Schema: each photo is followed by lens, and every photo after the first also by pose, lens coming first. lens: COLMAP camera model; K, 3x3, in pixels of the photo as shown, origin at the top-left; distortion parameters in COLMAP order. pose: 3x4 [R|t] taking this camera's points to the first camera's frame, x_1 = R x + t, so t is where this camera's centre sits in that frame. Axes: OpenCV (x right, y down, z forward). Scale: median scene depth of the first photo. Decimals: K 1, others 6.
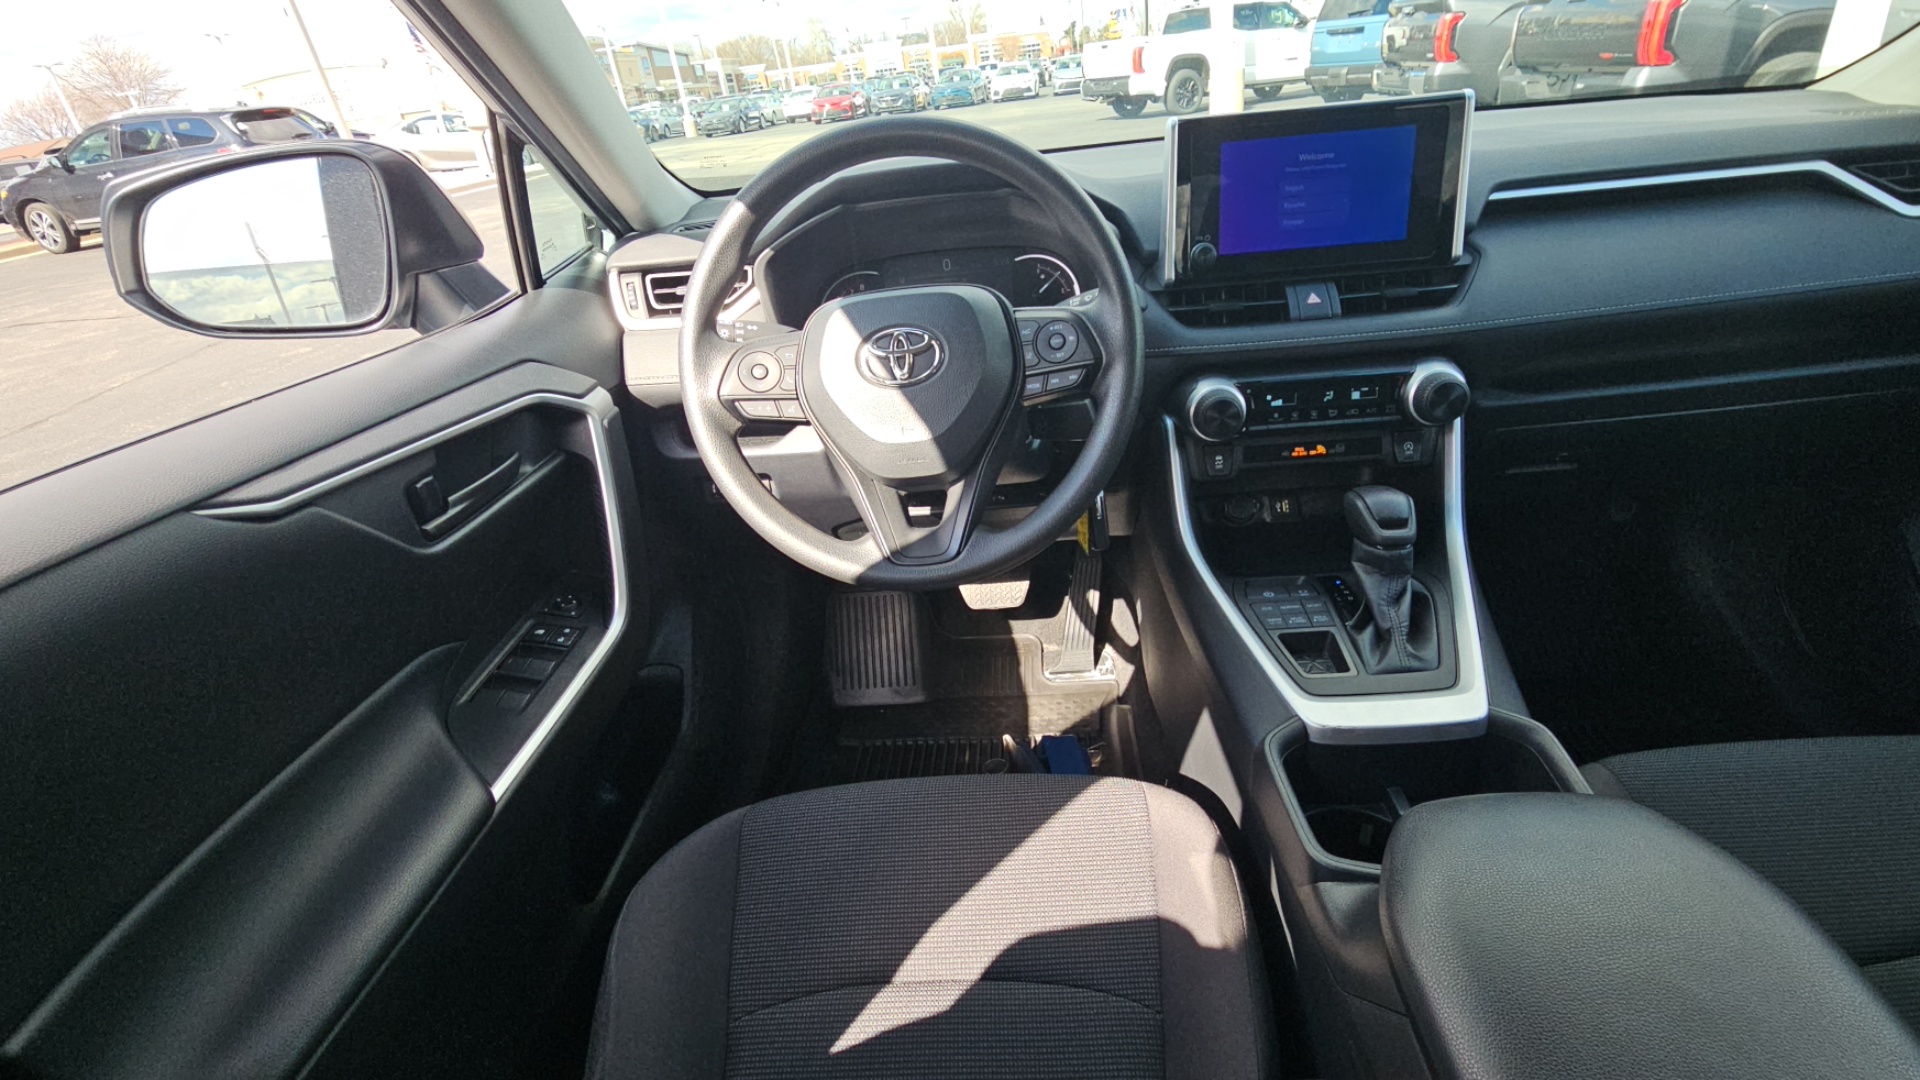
lens RADIAL K [[855.1, 0, 982.0], [0, 855.1, 540.9], [0, 0, 1]] dist [0.010992, -0.008208]
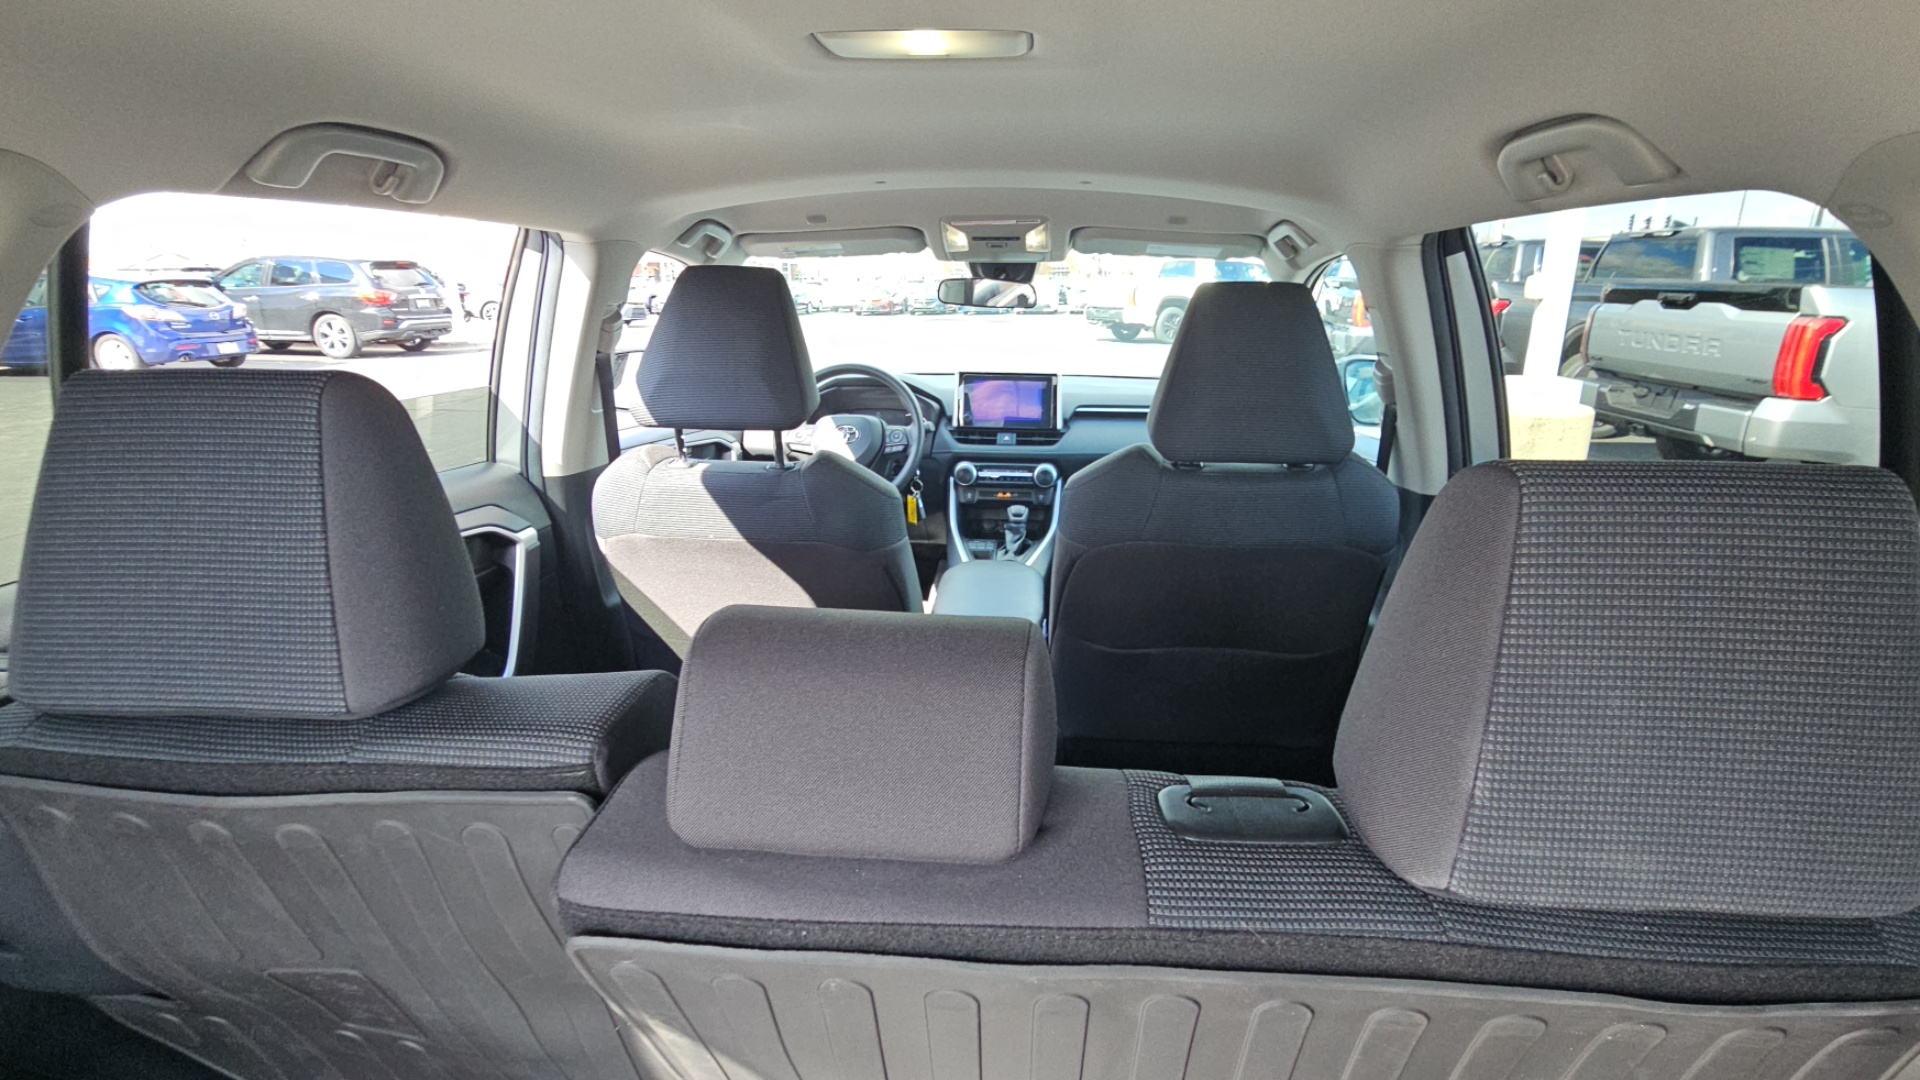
lens RADIAL K [[855.1, 0, 982.0], [0, 855.1, 549.3], [0, 0, 1]] dist [0.010992, -0.008208]
pose [[0.994669, 0.102879, -0.007099, 0.344952], [-0.102276, 0.975348, -0.195541, 0.556309], [-0.013193, 0.195225, 0.980670, -1.470385]]
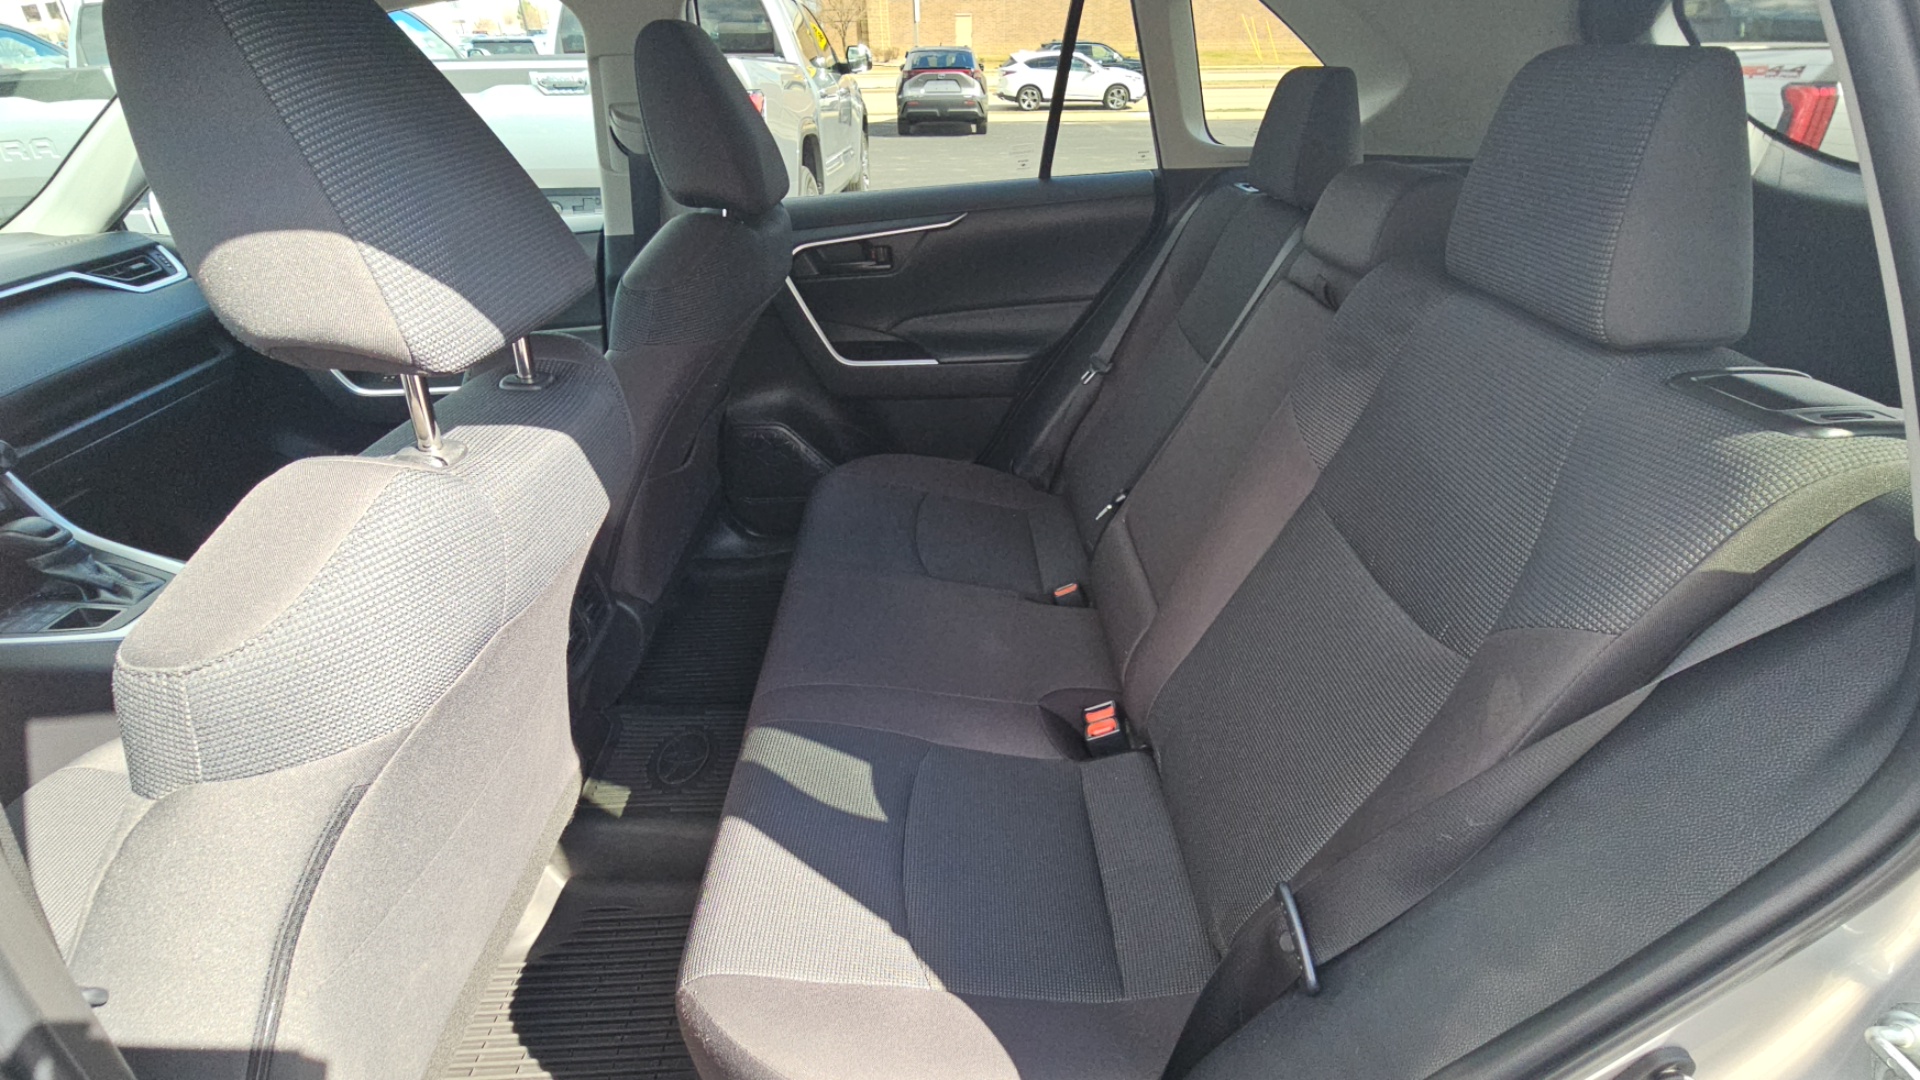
lens RADIAL K [[855.1, 0, 970.3], [0, 855.1, 533.1], [0, 0, 1]] dist [0.010992, -0.008208]
pose [[-0.080189, -0.401441, 0.912368, -0.833049], [0.502625, 0.774143, 0.384798, 0.177178], [-0.860777, 0.489436, 0.139697, -0.461943]]
